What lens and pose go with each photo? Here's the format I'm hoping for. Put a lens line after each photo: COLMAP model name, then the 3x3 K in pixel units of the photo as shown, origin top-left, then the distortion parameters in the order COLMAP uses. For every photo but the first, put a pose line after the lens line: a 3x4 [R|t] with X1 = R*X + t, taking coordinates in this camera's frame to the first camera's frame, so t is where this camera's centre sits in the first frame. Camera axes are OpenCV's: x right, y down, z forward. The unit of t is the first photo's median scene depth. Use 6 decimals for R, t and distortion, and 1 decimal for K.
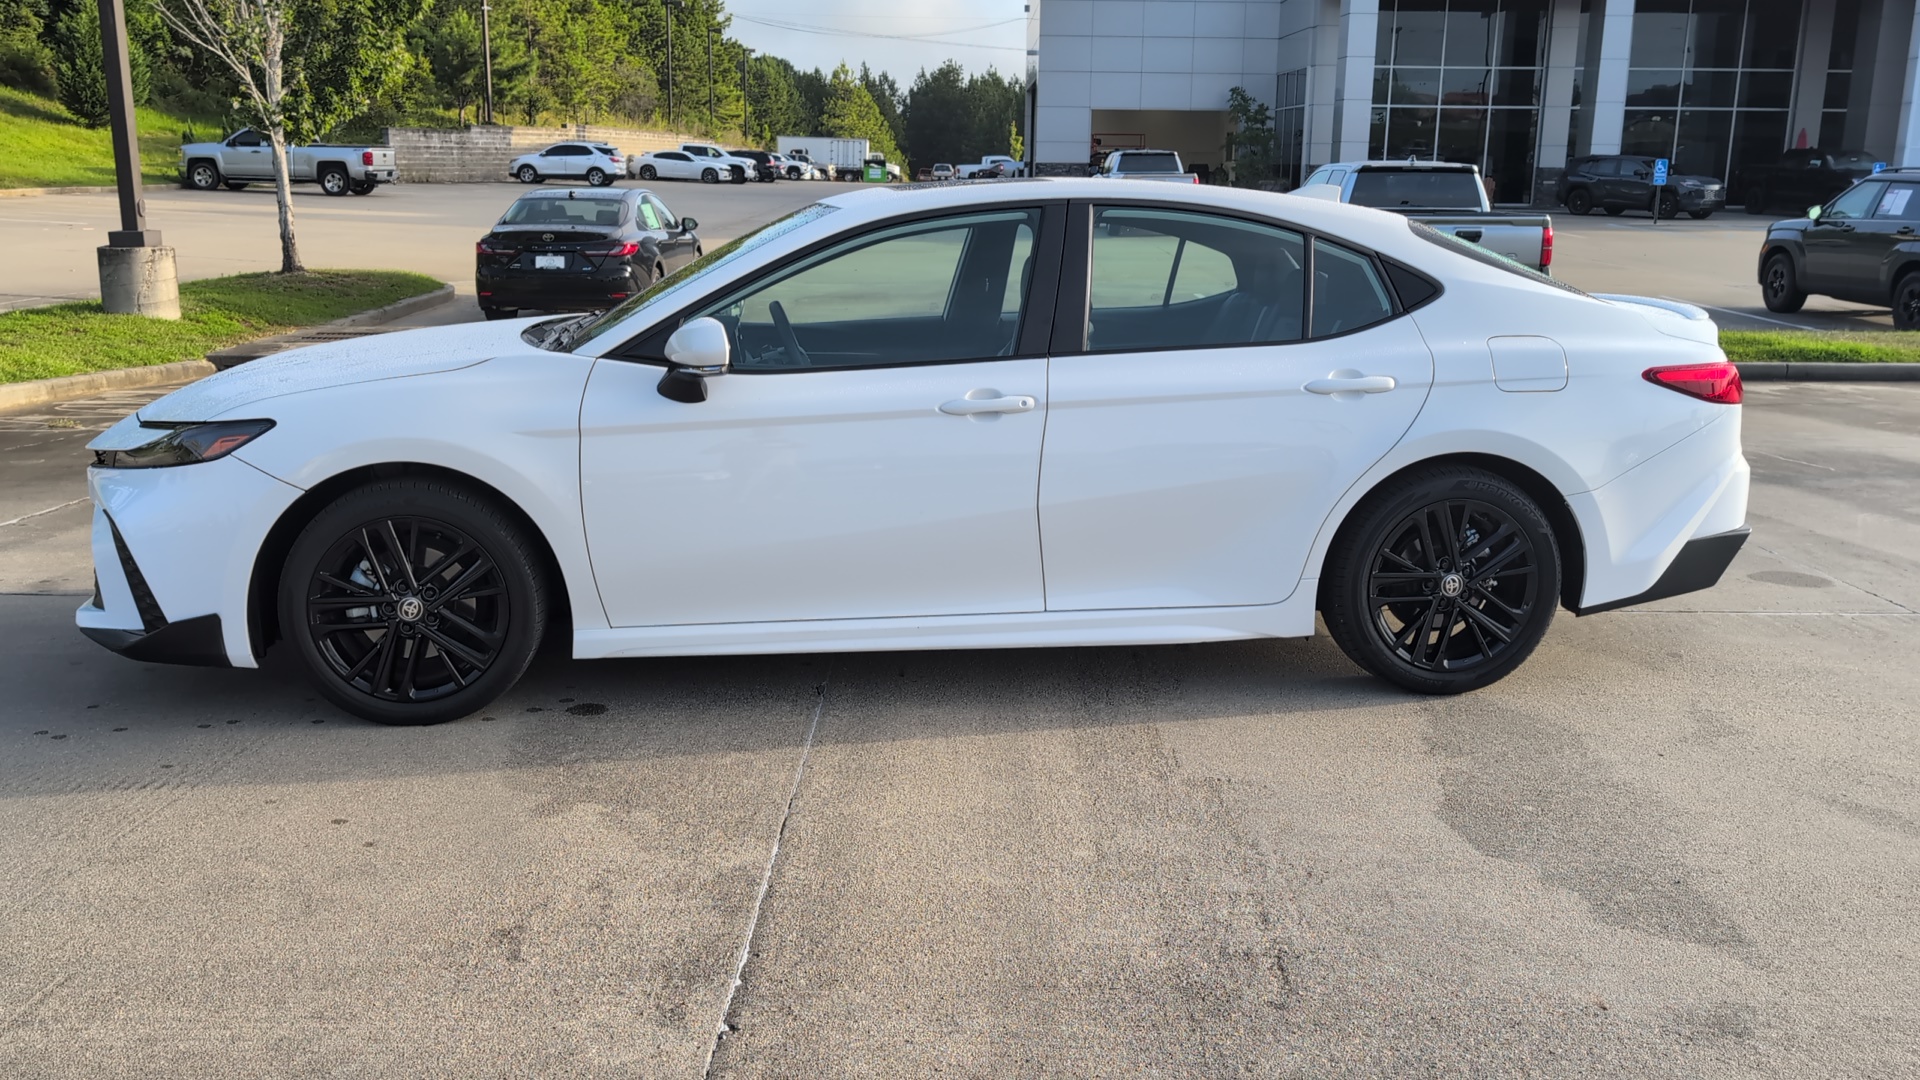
lens RADIAL K [[1614.3, 0, 969.3], [0, 1614.3, 548.2], [0, 0, 1]] dist [0.030909, -0.039985]
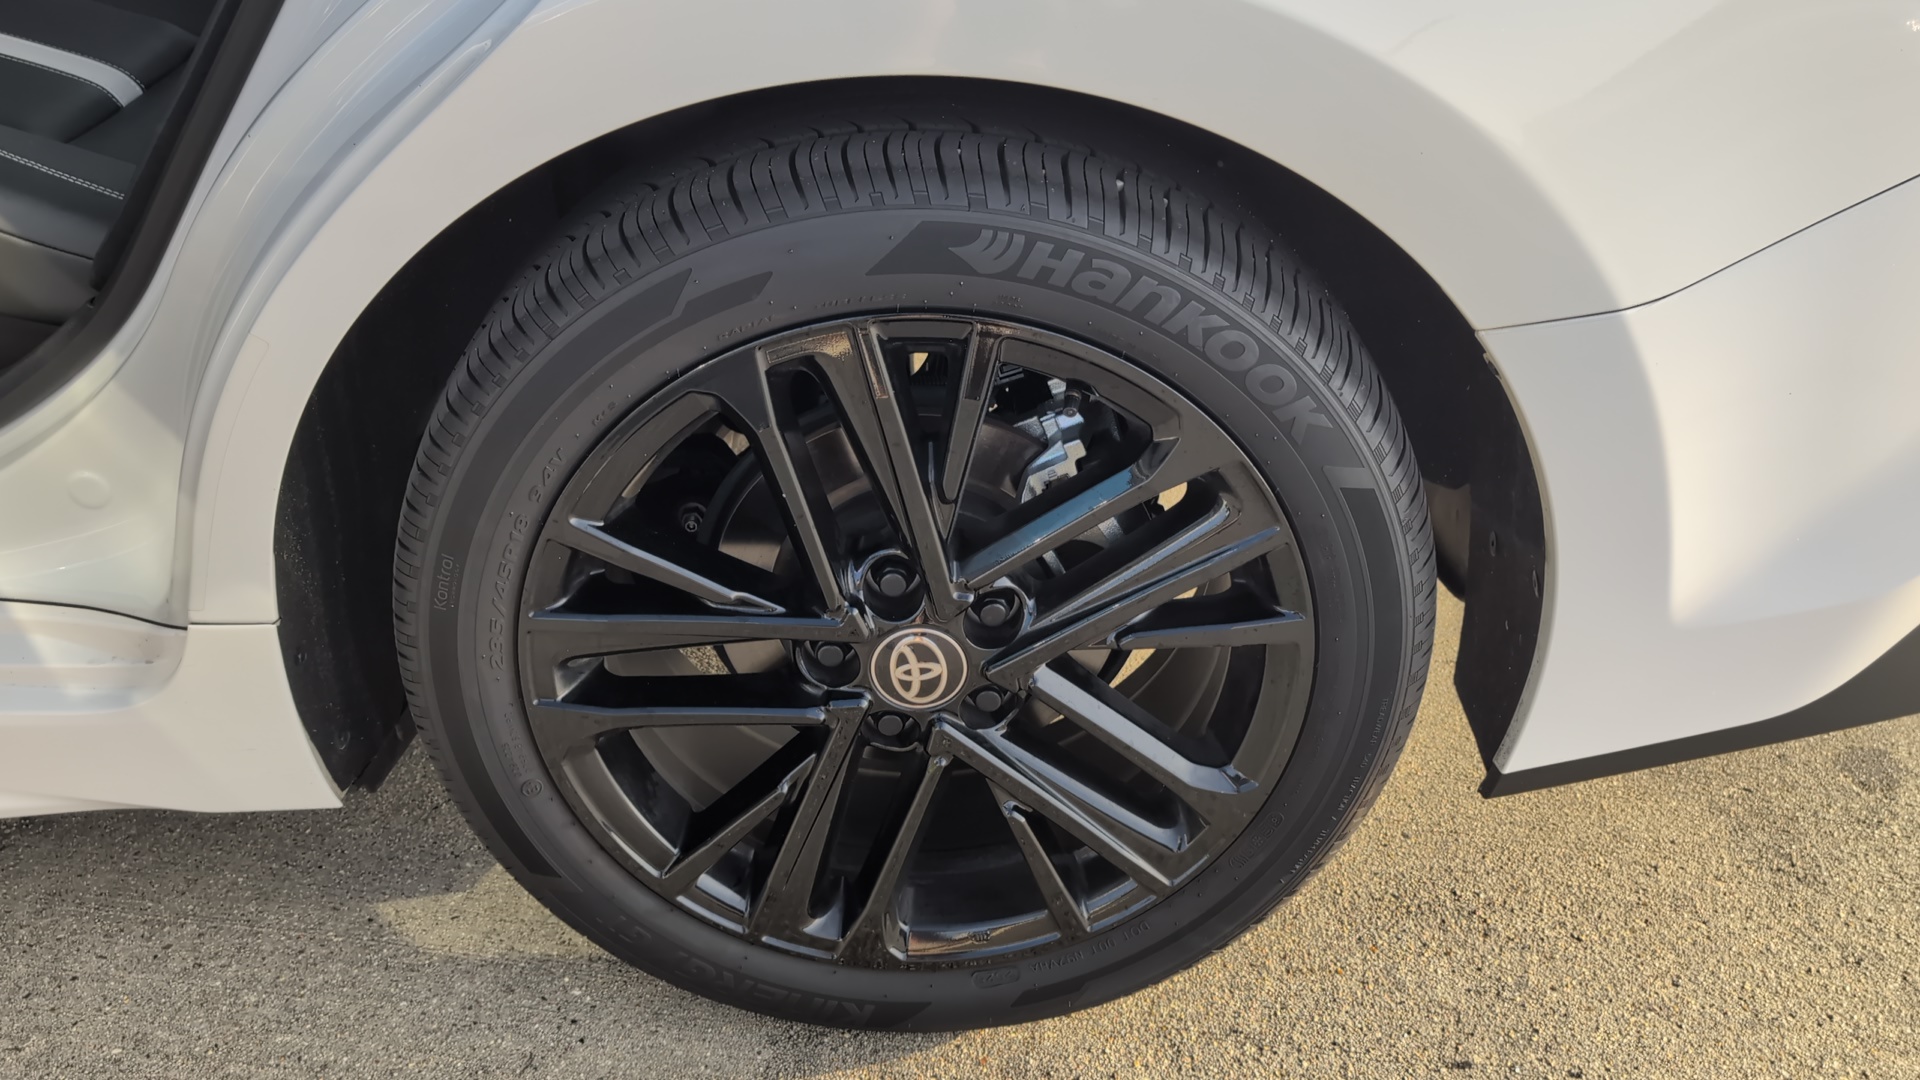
lens RADIAL K [[1614.3, 0, 967.1], [0, 1614.3, 538.0], [0, 0, 1]] dist [0.030909, -0.039985]
pose [[0.992577, 0.088772, -0.083133, 0.089256], [-0.052904, 0.930635, 0.362104, -0.020827], [0.109511, -0.355018, 0.928423, 0.221818]]
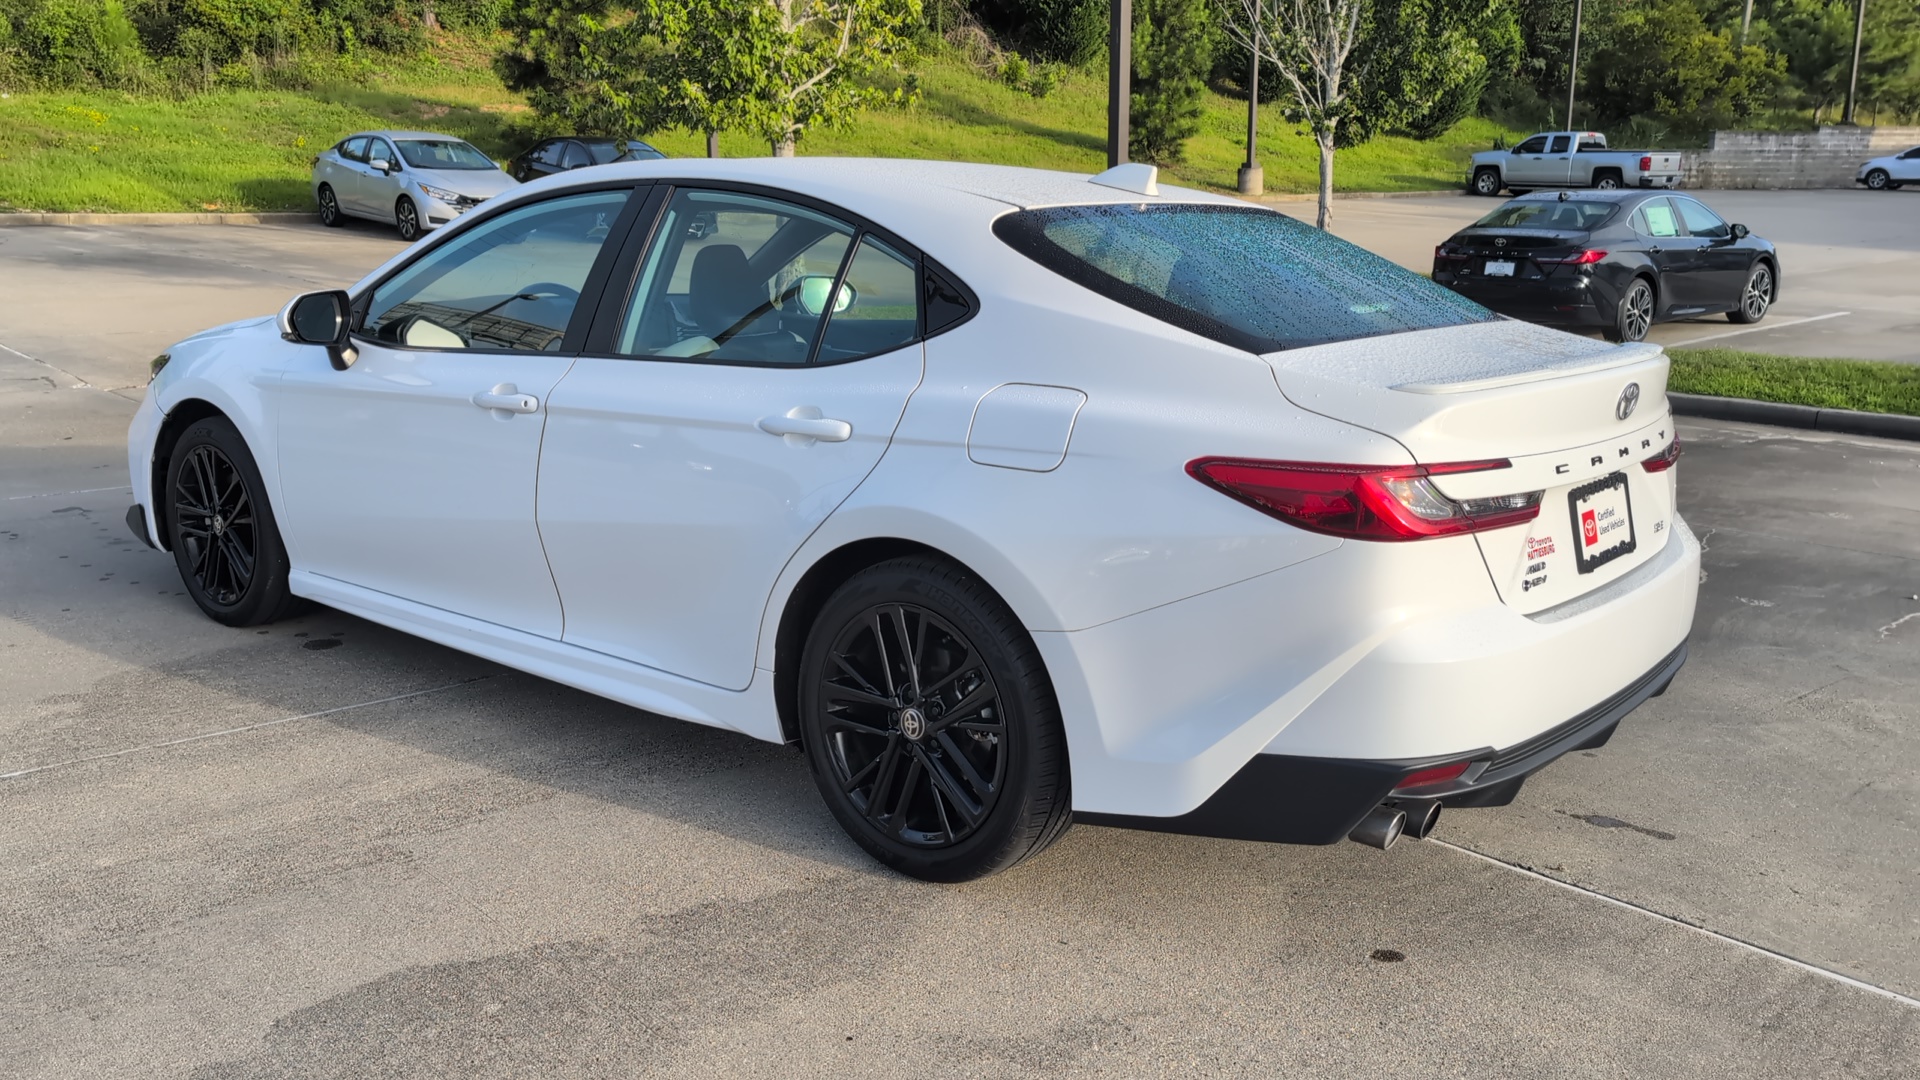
lens RADIAL K [[1614.3, 0, 958.5], [0, 1614.3, 546.3], [0, 0, 1]] dist [0.030909, -0.039985]
pose [[0.674626, 0.161083, -0.720370, 0.224422], [-0.165502, 0.984061, 0.065055, -0.028715], [0.719367, 0.075334, 0.690533, 0.143996]]
